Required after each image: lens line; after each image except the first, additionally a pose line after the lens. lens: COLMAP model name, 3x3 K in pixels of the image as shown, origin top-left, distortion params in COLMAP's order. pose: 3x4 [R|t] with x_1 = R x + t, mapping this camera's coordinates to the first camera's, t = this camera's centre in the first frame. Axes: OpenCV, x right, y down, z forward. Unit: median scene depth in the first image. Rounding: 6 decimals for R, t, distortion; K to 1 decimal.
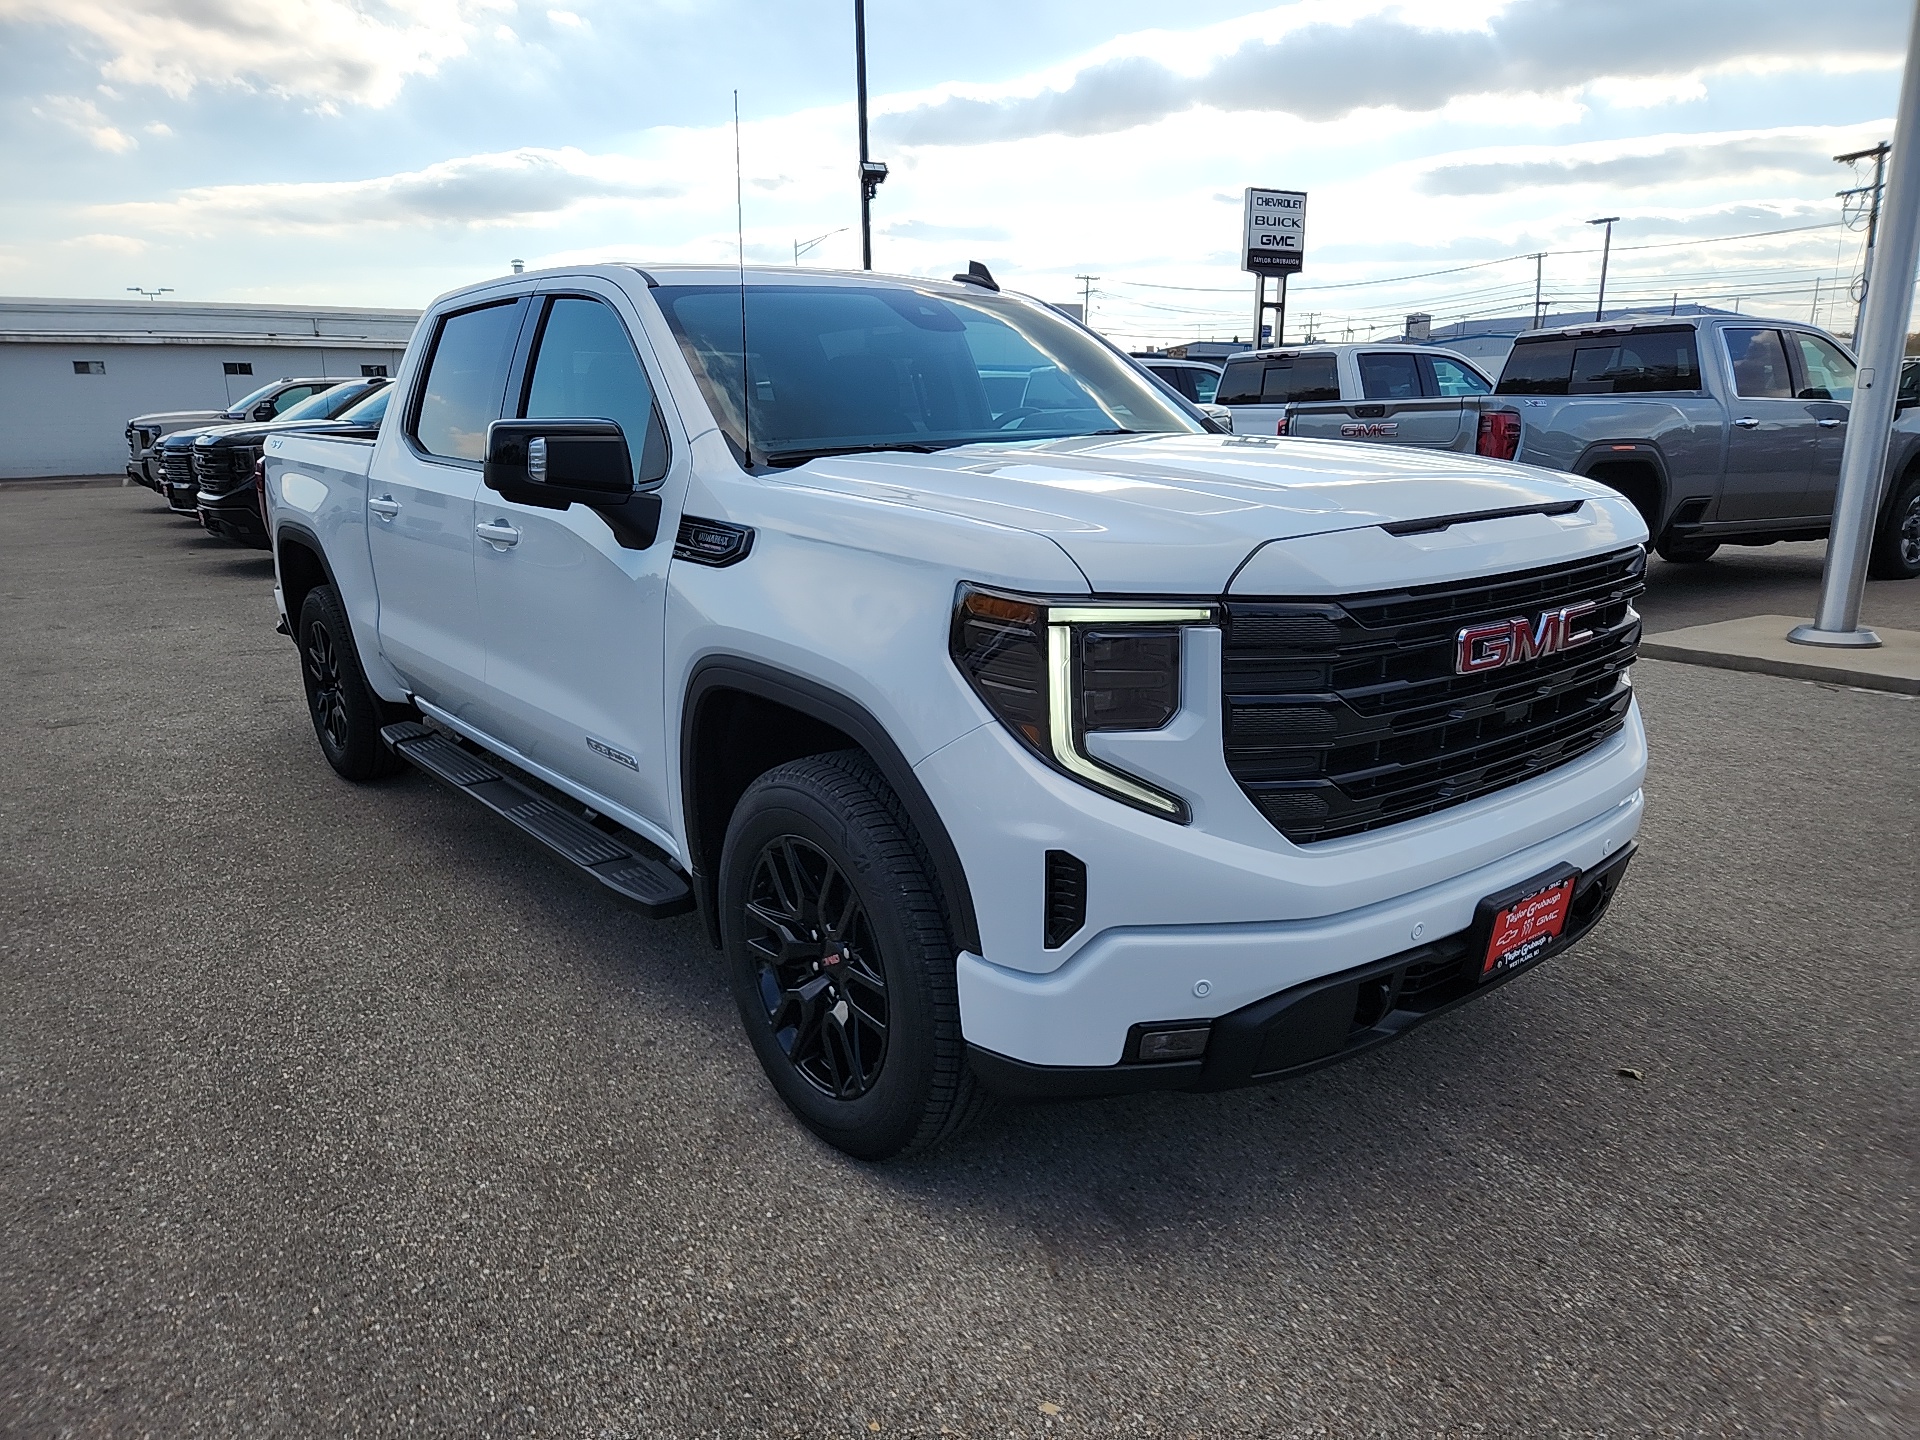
lens RADIAL K [[1294.0, 0, 986.9], [0, 1294.0, 724.8], [0, 0, 1]] dist [0.059782, -0.042022]
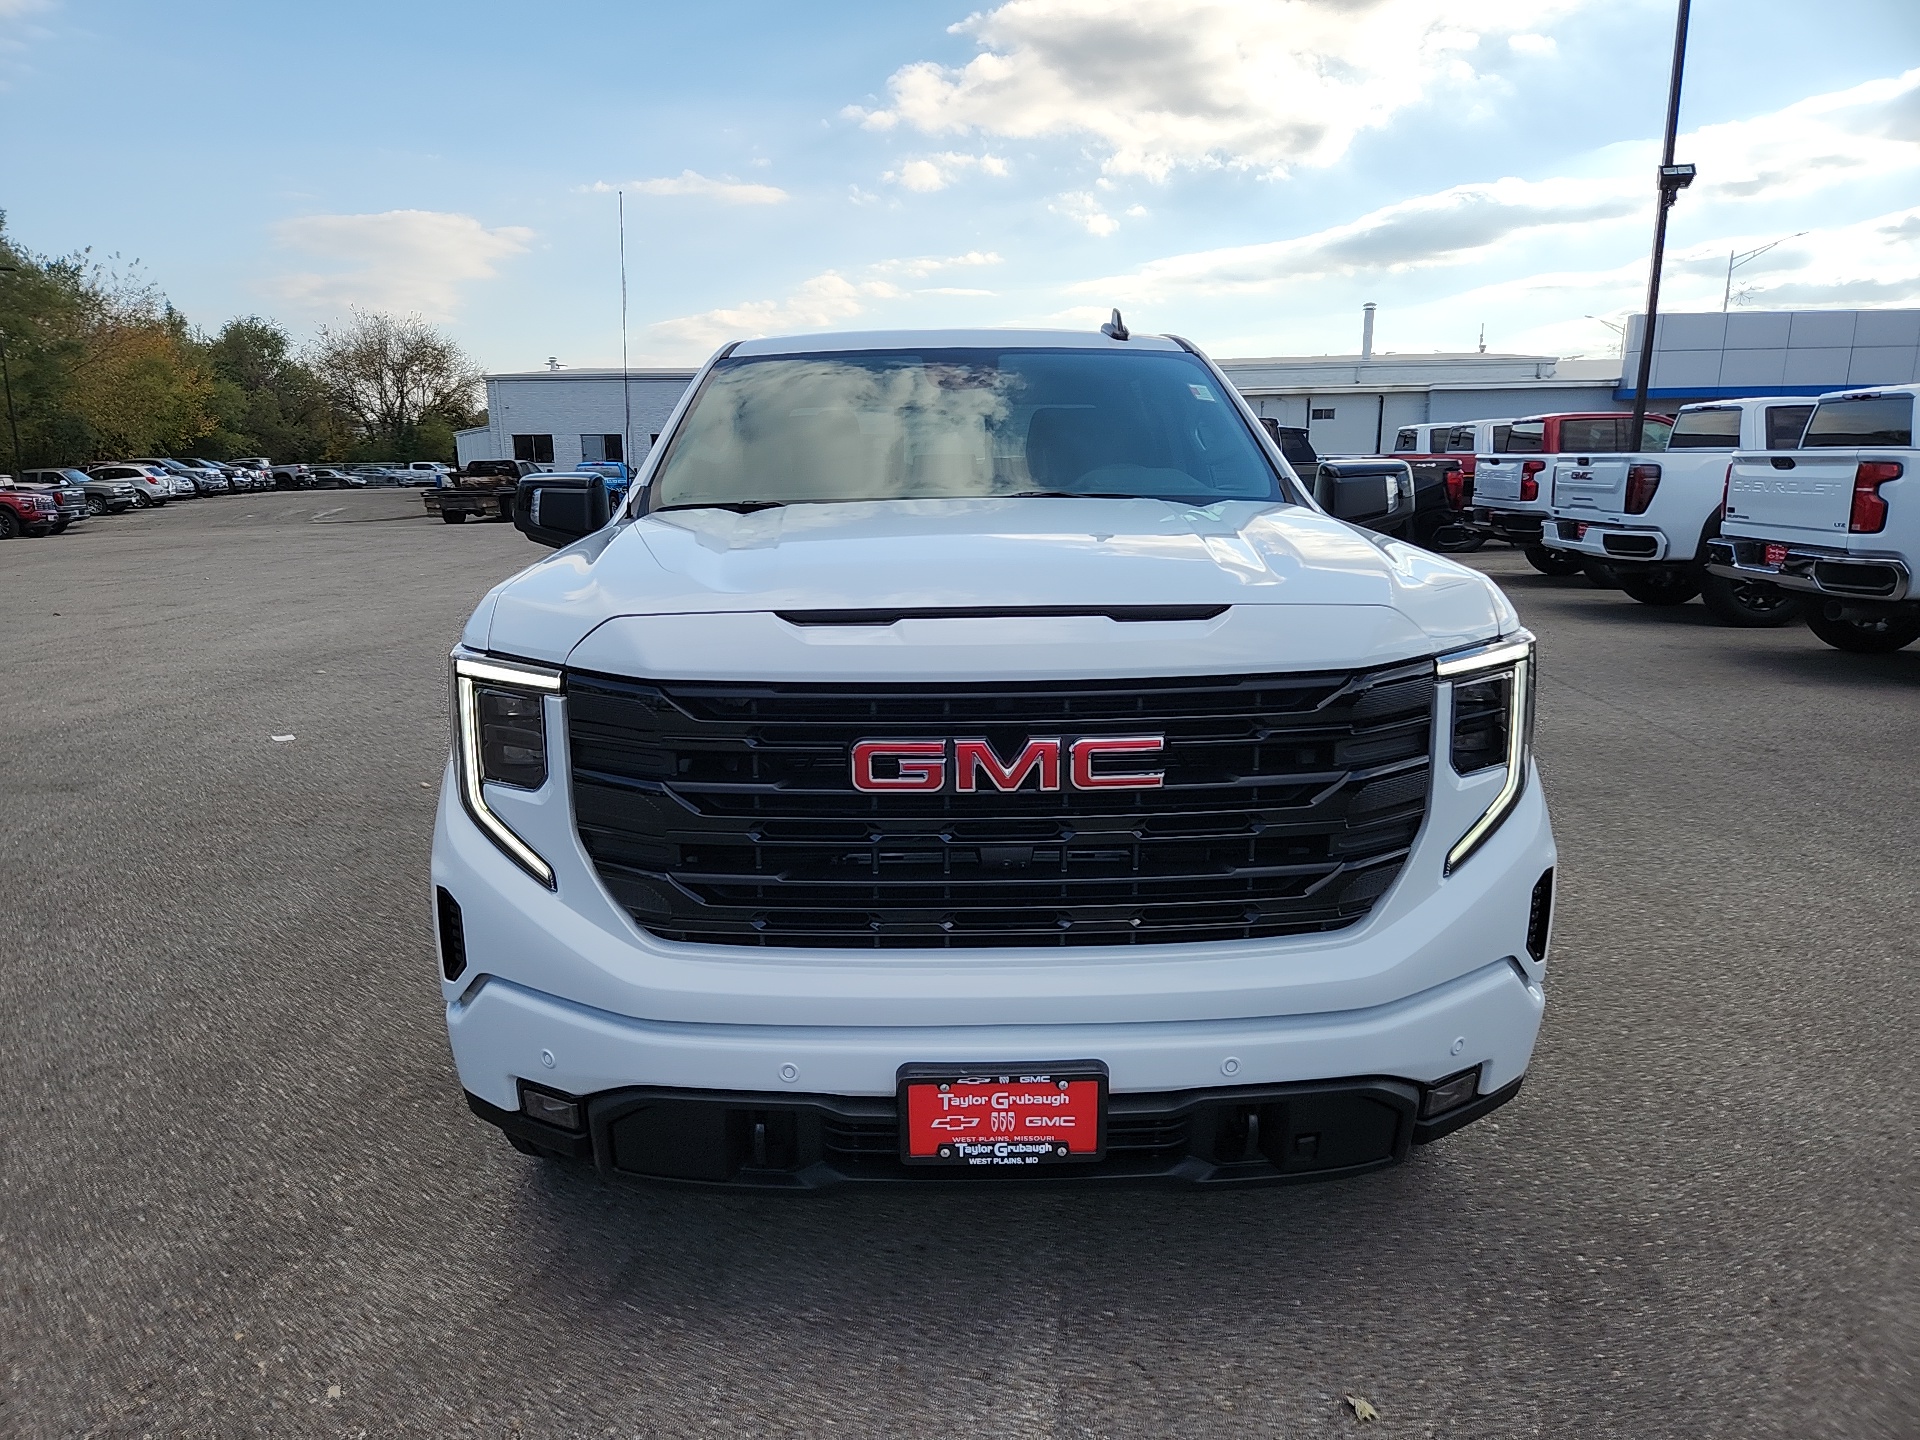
lens RADIAL K [[1330.1, 0, 963.5], [0, 1330.1, 721.5], [0, 0, 1]] dist [0.063784, -0.000429]
pose [[0.785703, 0.128674, -0.605073, 0.856698], [-0.151212, 0.988404, 0.013840, -0.096839], [0.599838, 0.080620, 0.796049, 0.304586]]
